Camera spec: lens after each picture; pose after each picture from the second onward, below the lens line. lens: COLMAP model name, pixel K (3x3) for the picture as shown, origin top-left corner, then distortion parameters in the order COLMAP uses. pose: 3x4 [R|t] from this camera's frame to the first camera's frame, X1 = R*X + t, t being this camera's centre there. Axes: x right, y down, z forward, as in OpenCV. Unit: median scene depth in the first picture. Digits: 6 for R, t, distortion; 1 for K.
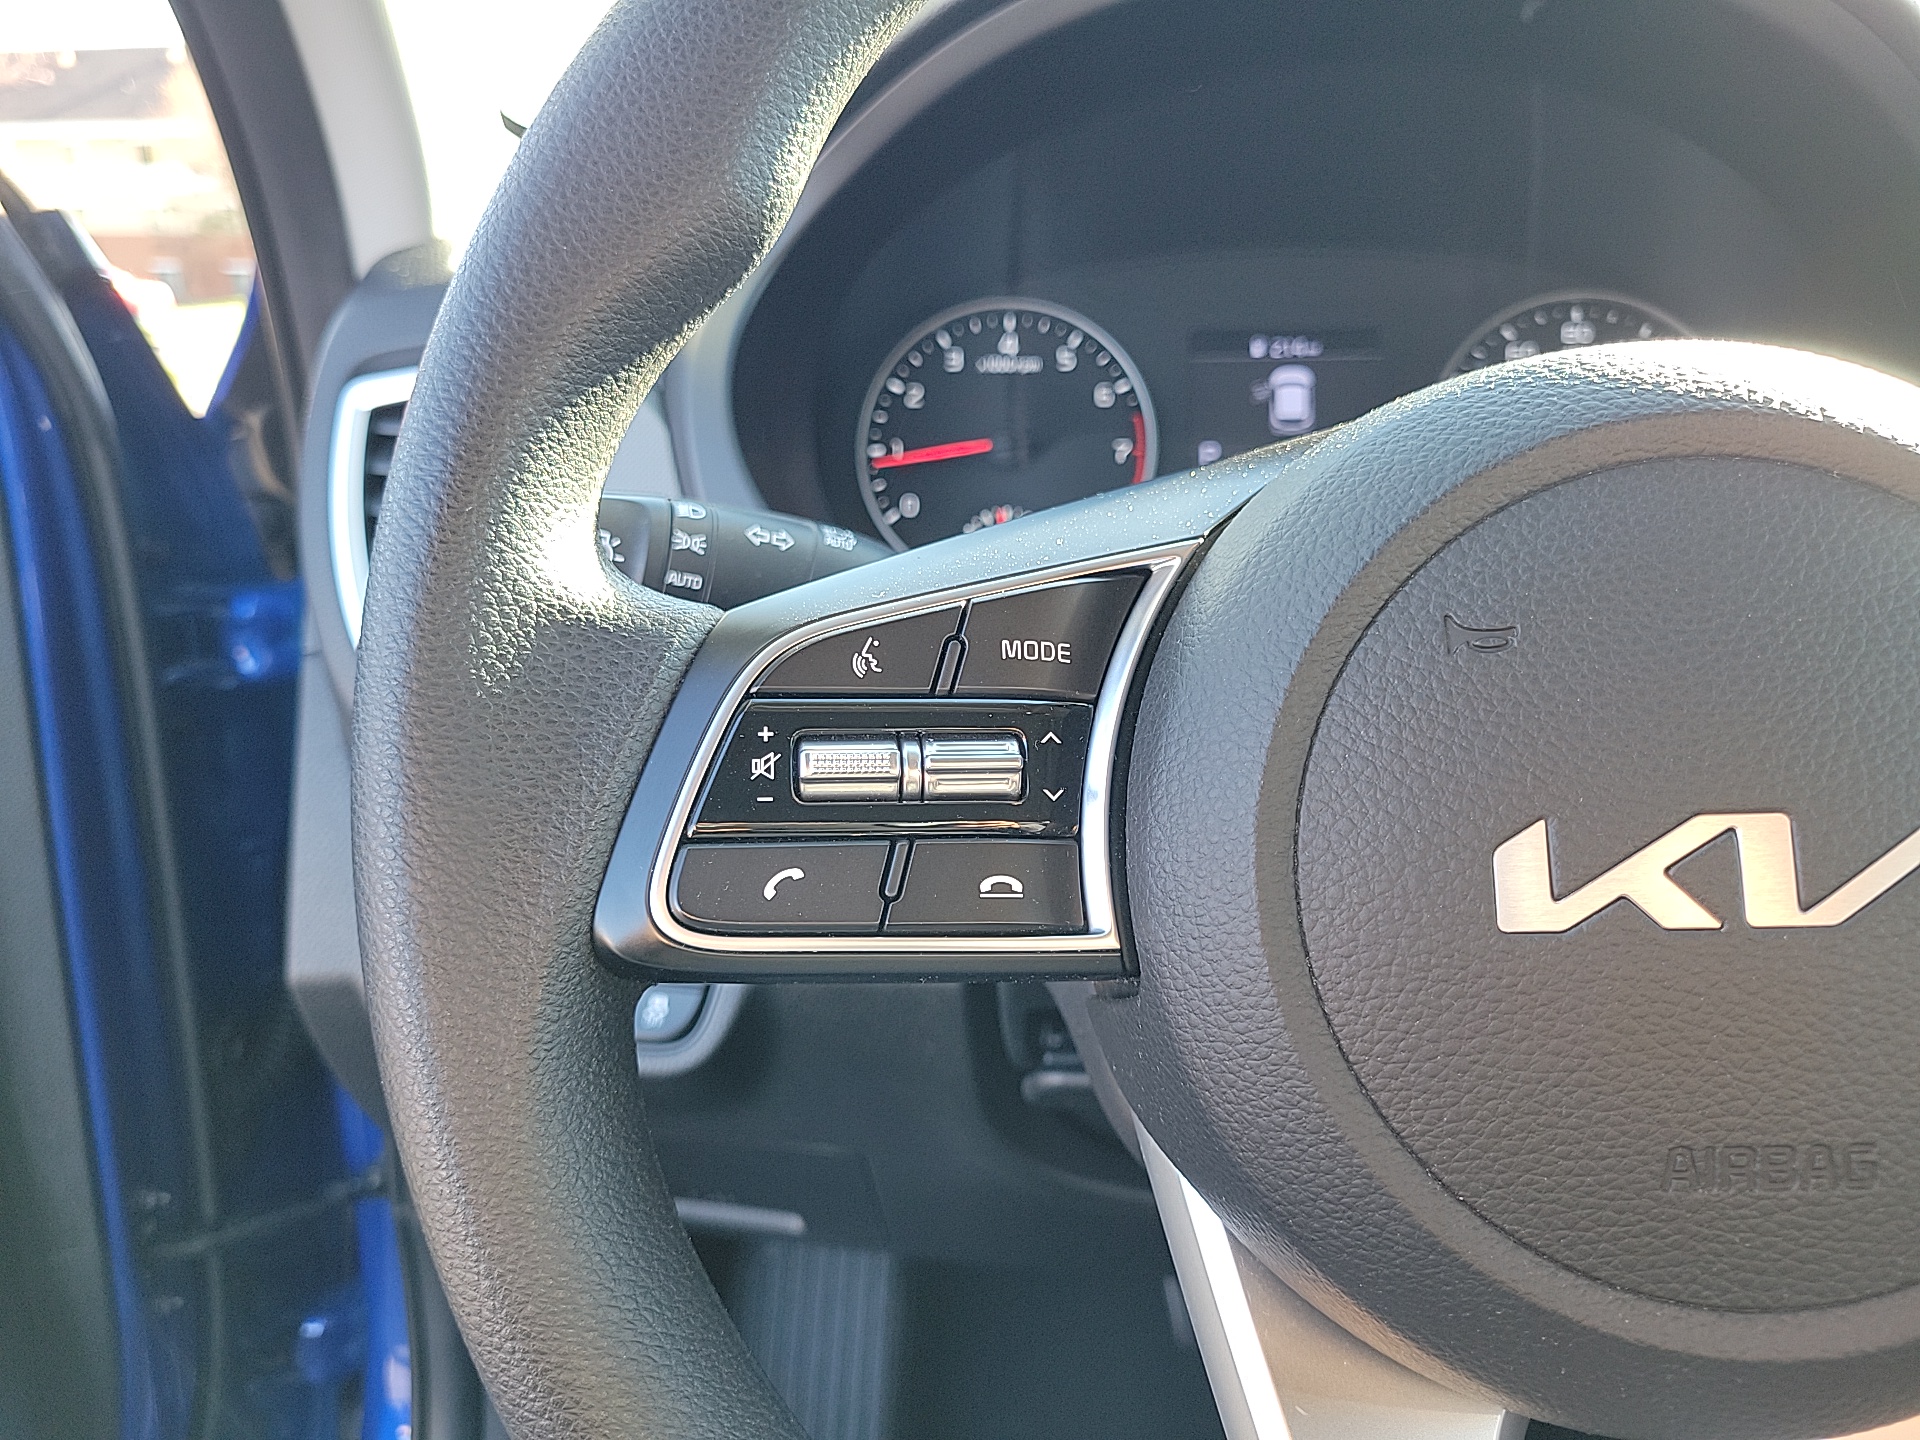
lens RADIAL K [[1471.9, 0, 956.0], [0, 1471.9, 701.7], [0, 0, 1]] dist [0.041829, -0.029230]
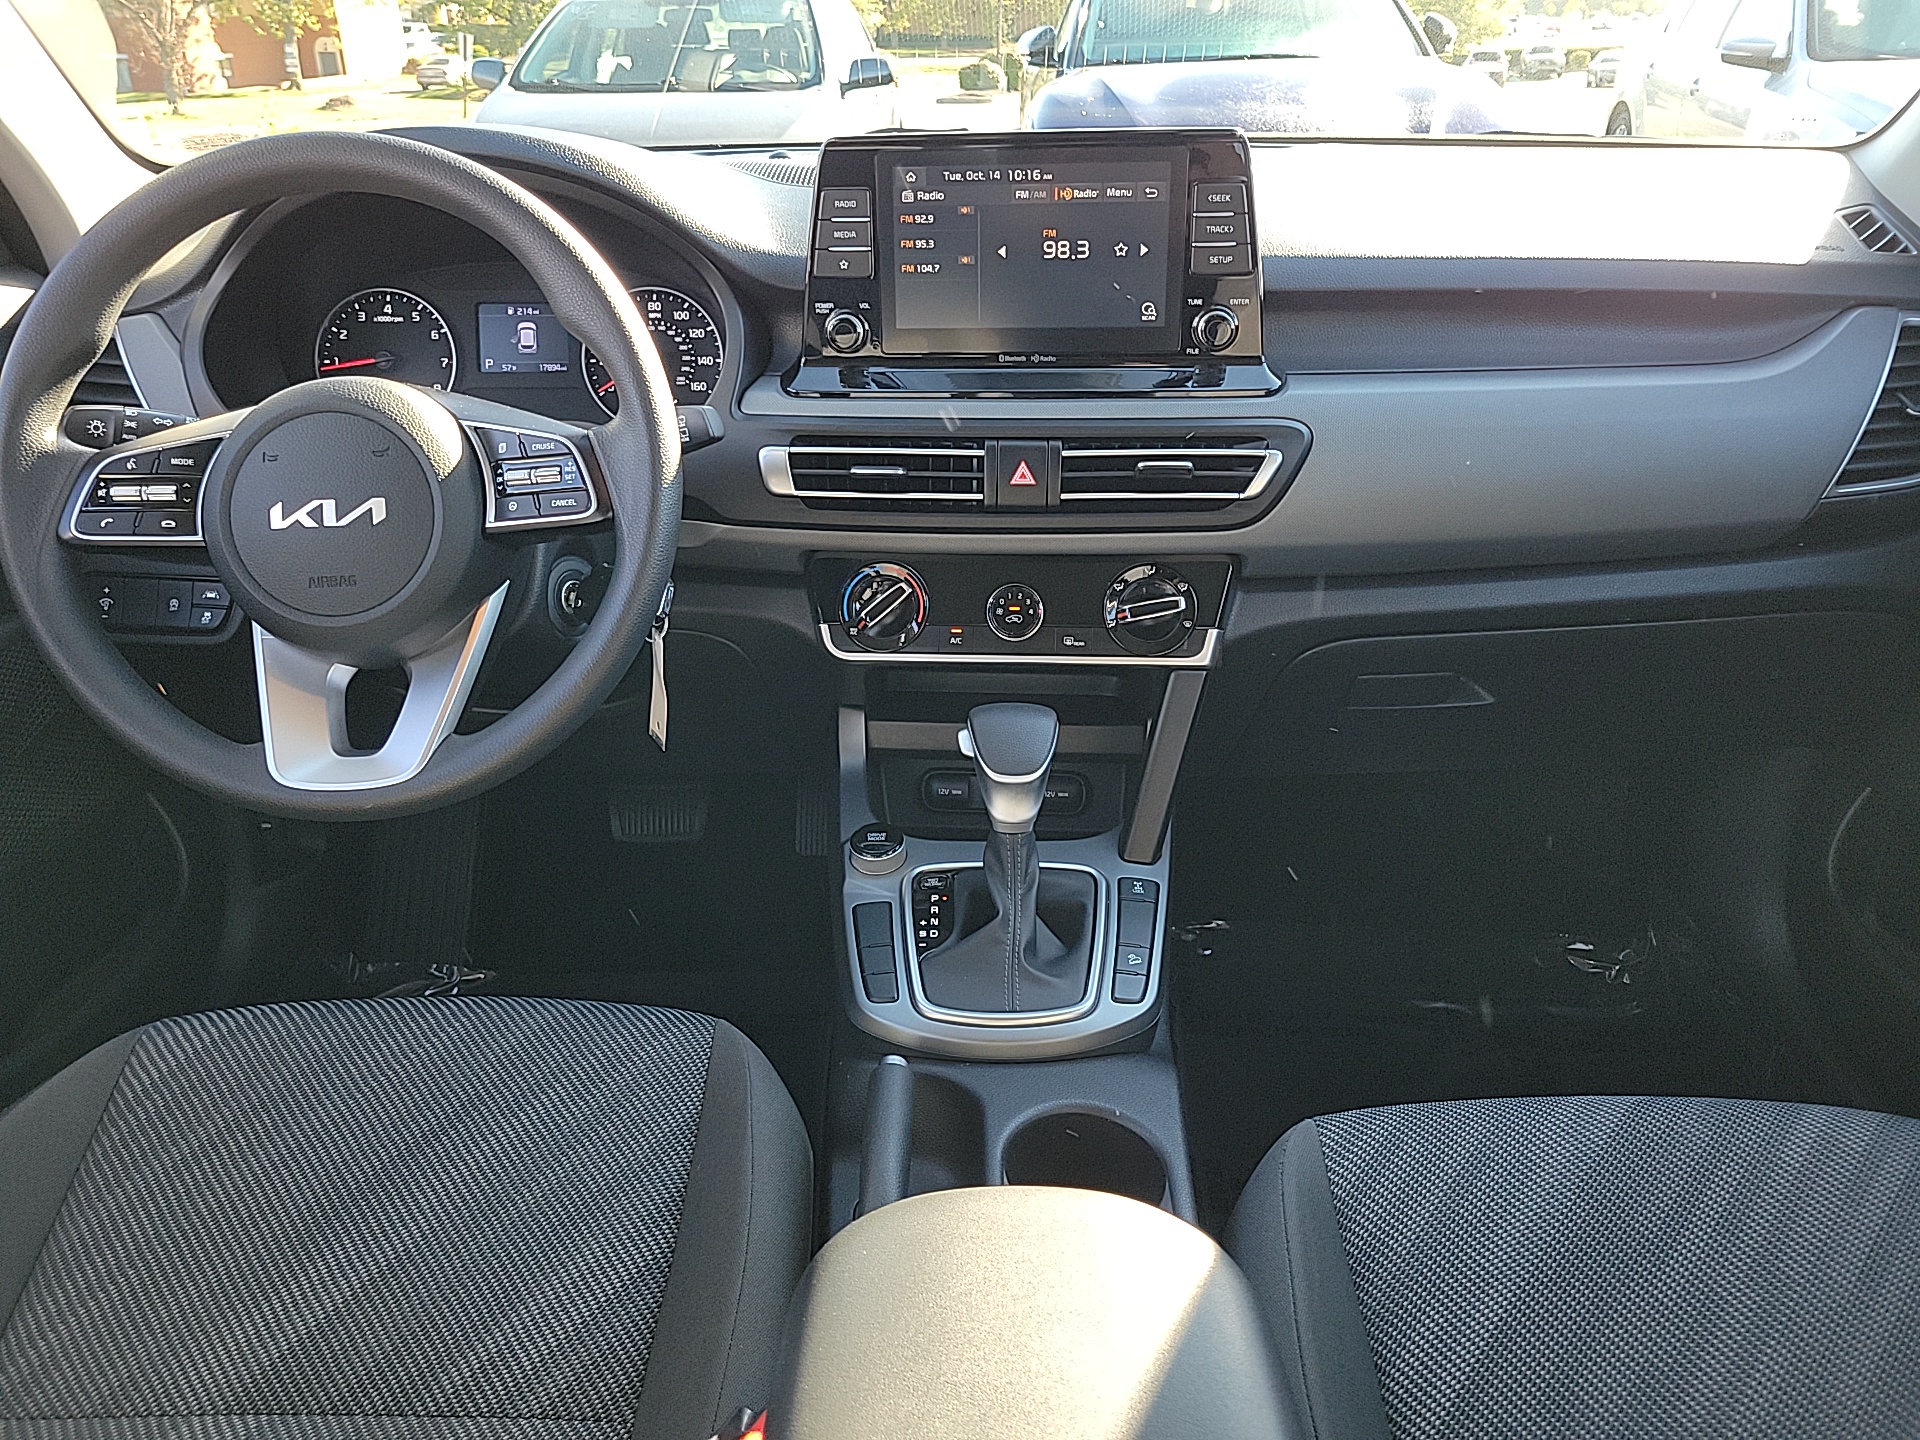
lens RADIAL K [[1471.9, 0, 981.2], [0, 1471.9, 707.8], [0, 0, 1]] dist [0.041829, -0.029230]
pose [[0.998847, -0.017966, 0.044516, 1.368764], [0.011791, 0.990737, 0.135280, 0.070518], [-0.046534, -0.134600, 0.989807, -2.090932]]
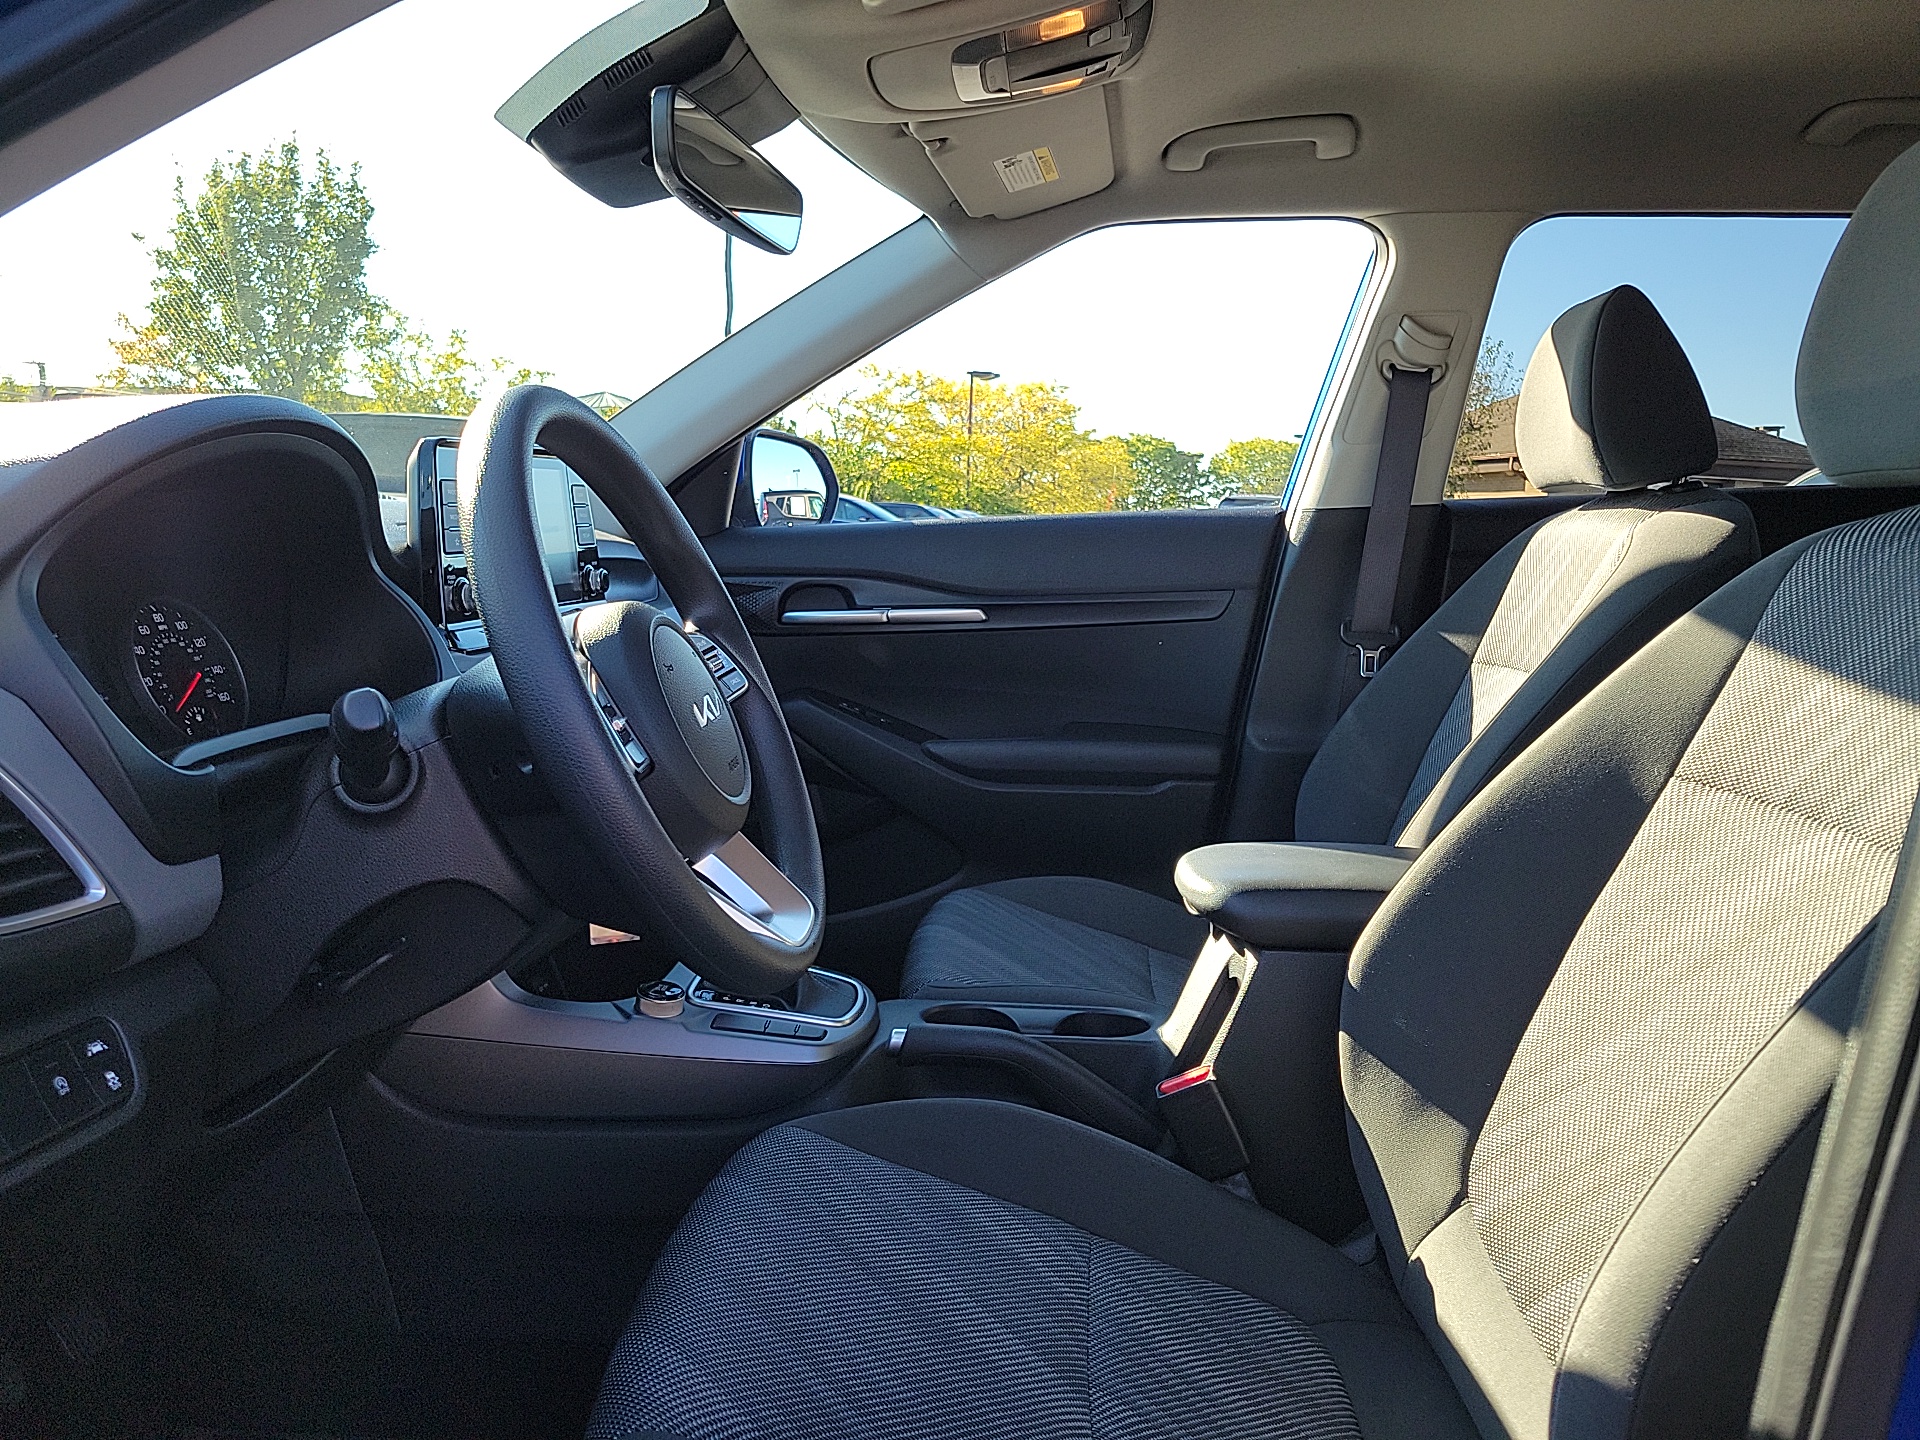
lens RADIAL K [[1471.9, 0, 998.9], [0, 1471.9, 714.3], [0, 0, 1]] dist [0.041829, -0.029230]
pose [[-0.028920, -0.111781, 0.993312, -2.516913], [0.290754, 0.949819, 0.115351, -0.080464], [-0.956361, 0.292146, 0.005032, 0.065824]]
